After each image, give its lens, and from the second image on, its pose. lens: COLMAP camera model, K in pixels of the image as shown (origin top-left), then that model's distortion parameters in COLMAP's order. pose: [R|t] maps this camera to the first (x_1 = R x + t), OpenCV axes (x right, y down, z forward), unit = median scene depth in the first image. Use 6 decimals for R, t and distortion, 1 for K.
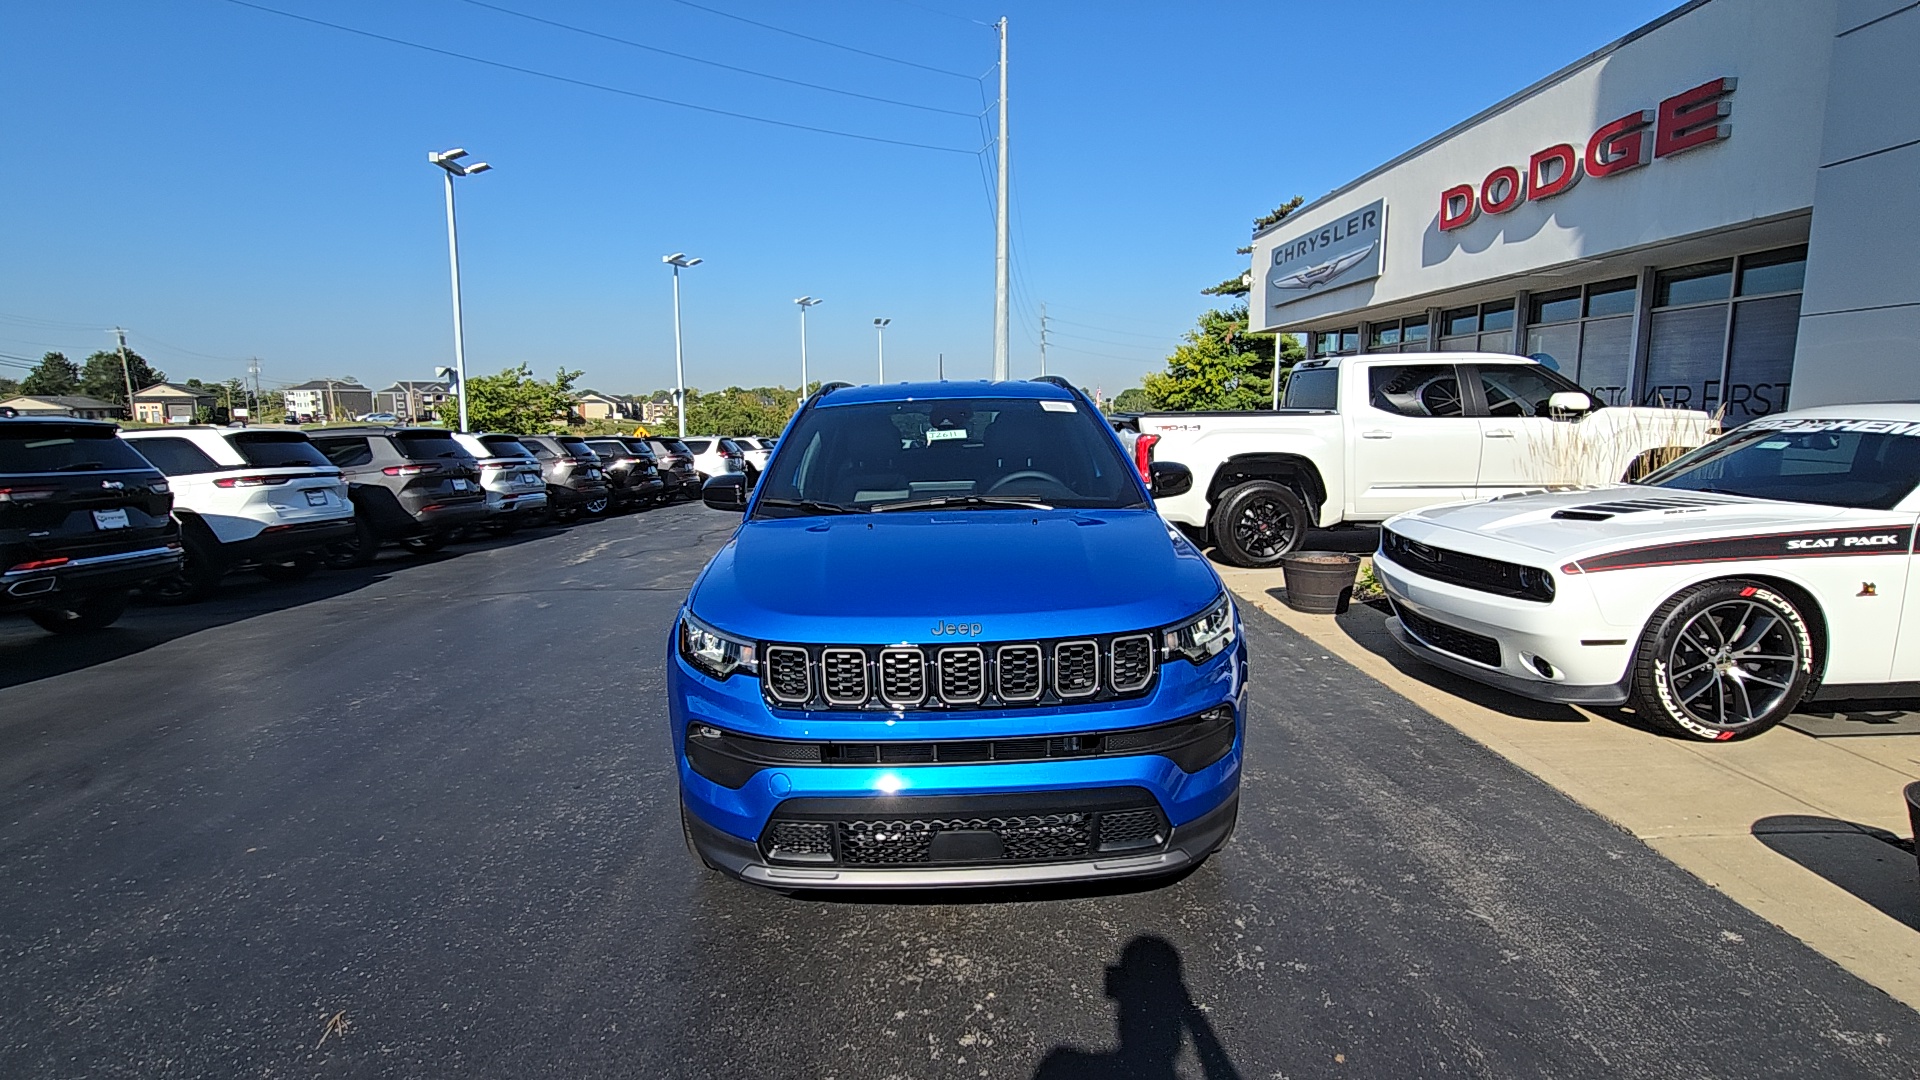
lens RADIAL K [[968.9, 0, 954.0], [0, 968.9, 548.1], [0, 0, 1]] dist [0.001405, -0.001646]
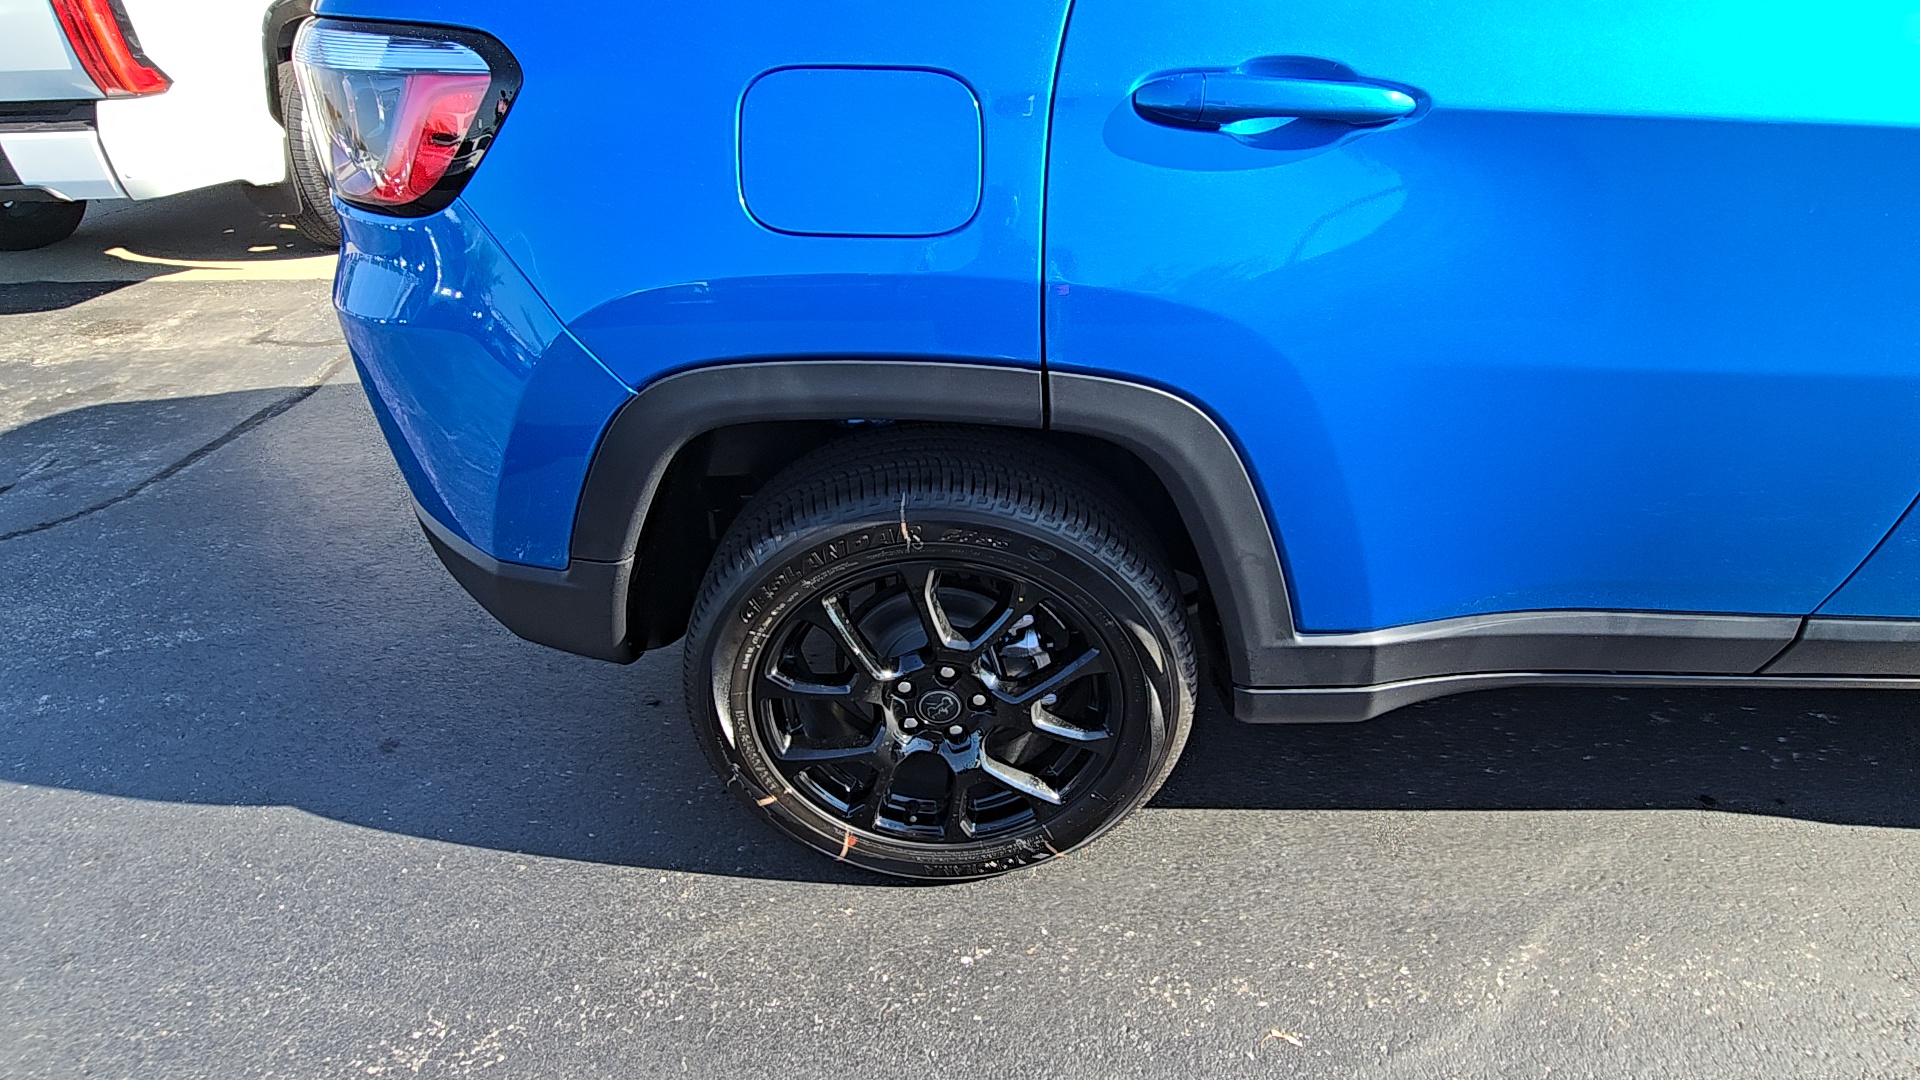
lens RADIAL K [[968.9, 0, 954.0], [0, 968.9, 548.1], [0, 0, 1]] dist [0.001405, -0.001646]
pose [[0.038722, -0.520216, 0.853156, -0.155189], [0.167117, 0.845143, 0.507745, -0.039883], [-0.985176, 0.122916, 0.119662, 0.460561]]
